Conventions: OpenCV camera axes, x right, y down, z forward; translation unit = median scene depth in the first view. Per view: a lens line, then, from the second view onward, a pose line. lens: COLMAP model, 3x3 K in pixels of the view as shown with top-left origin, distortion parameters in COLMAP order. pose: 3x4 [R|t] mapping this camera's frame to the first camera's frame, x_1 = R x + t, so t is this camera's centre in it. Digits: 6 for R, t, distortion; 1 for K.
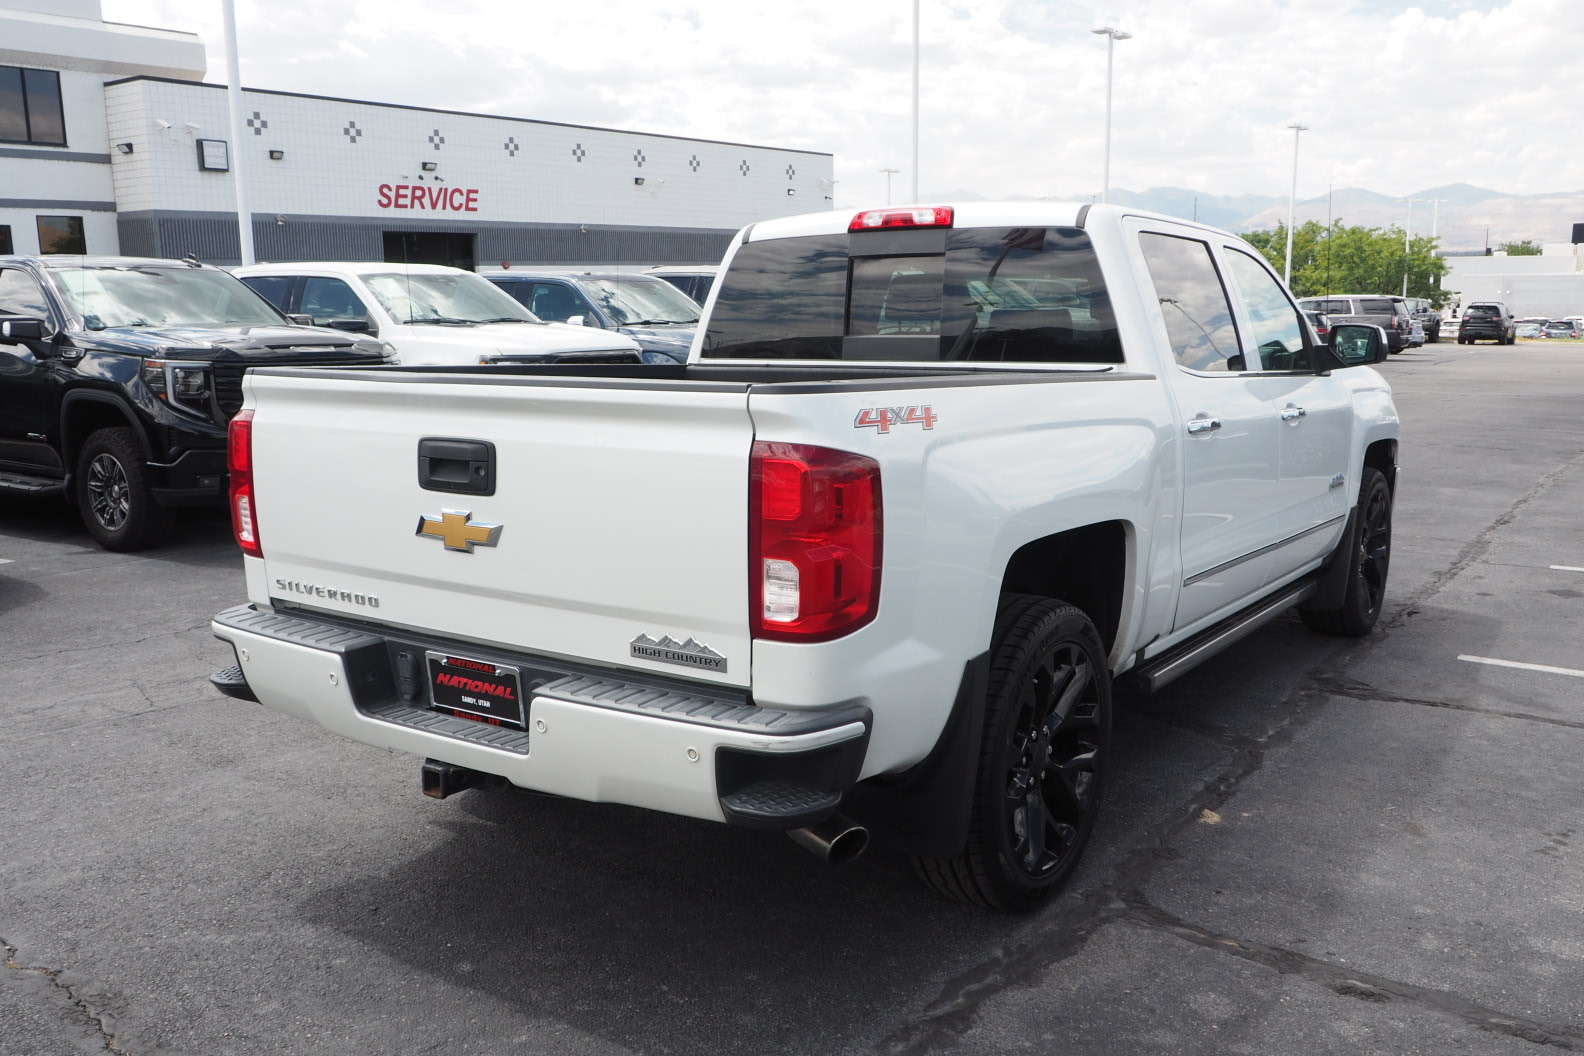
lens RADIAL K [[1384.5, 0, 771.5], [0, 1384.5, 530.1], [0, 0, 1]] dist [-0.015851, -0.002370]
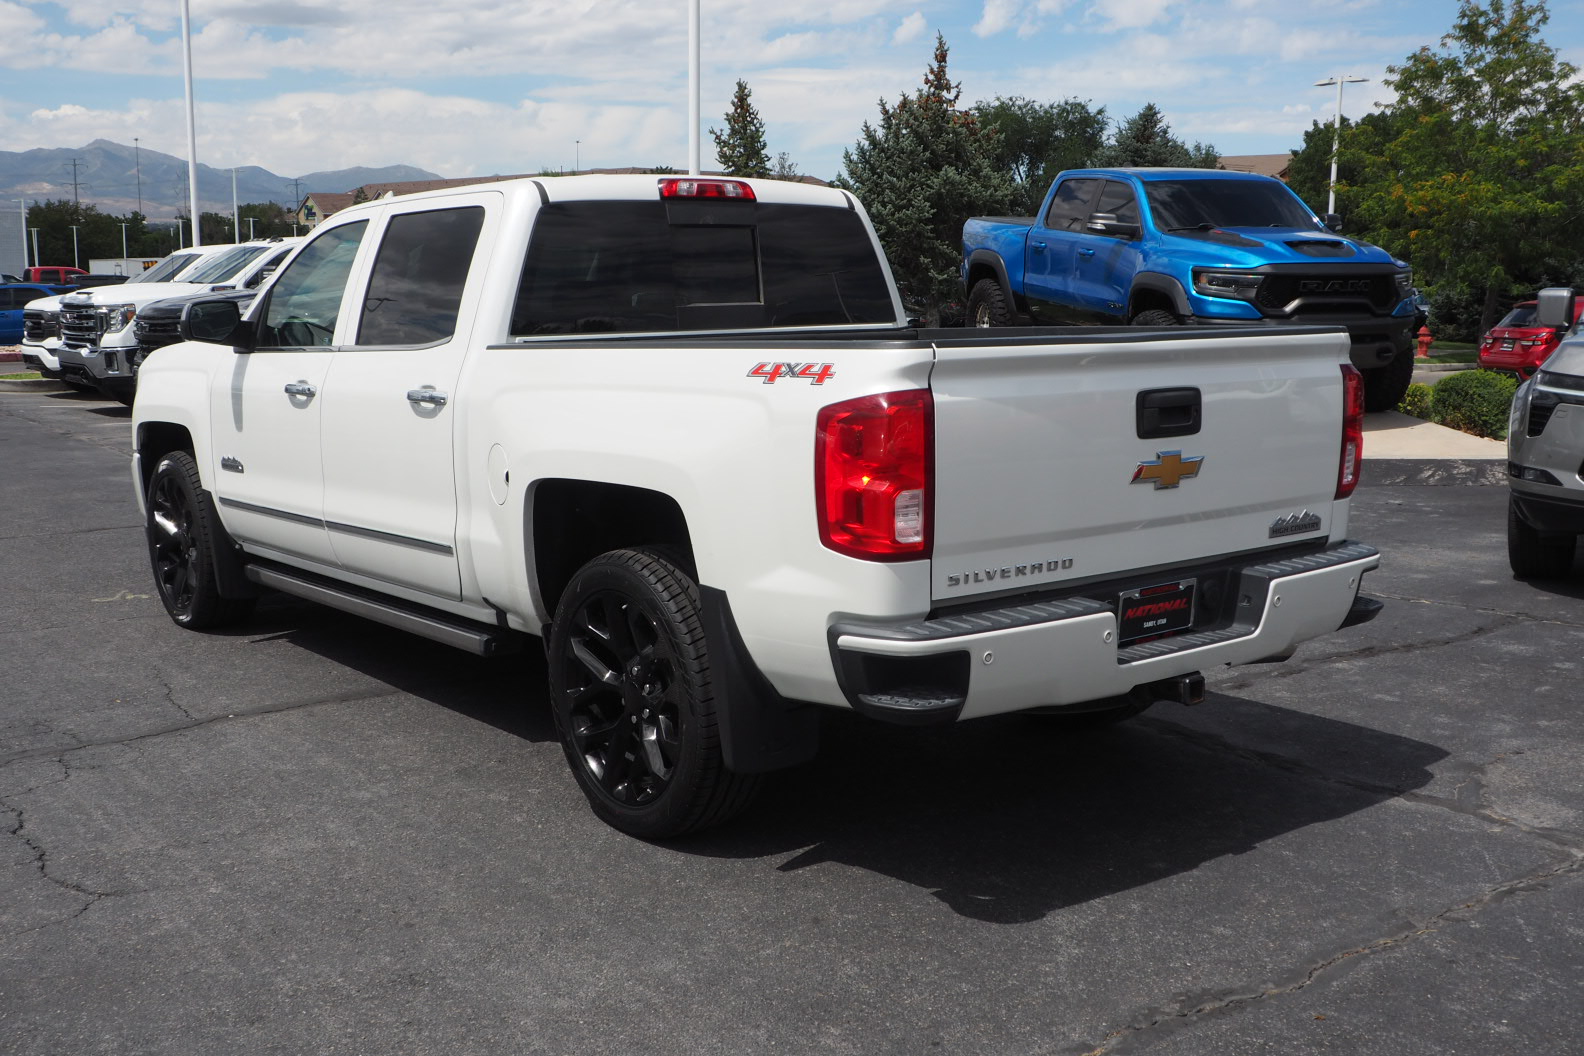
lens RADIAL K [[1655.0, 0, 792.0], [0, 1655.0, 528.0], [0, 0, 1]] dist [-0.011117, -0.007205]
pose [[0.291732, -0.140842, 0.946074, -1.060297], [0.153571, 0.983165, 0.099009, -0.088588], [-0.944091, 0.116405, 0.308450, 0.580912]]
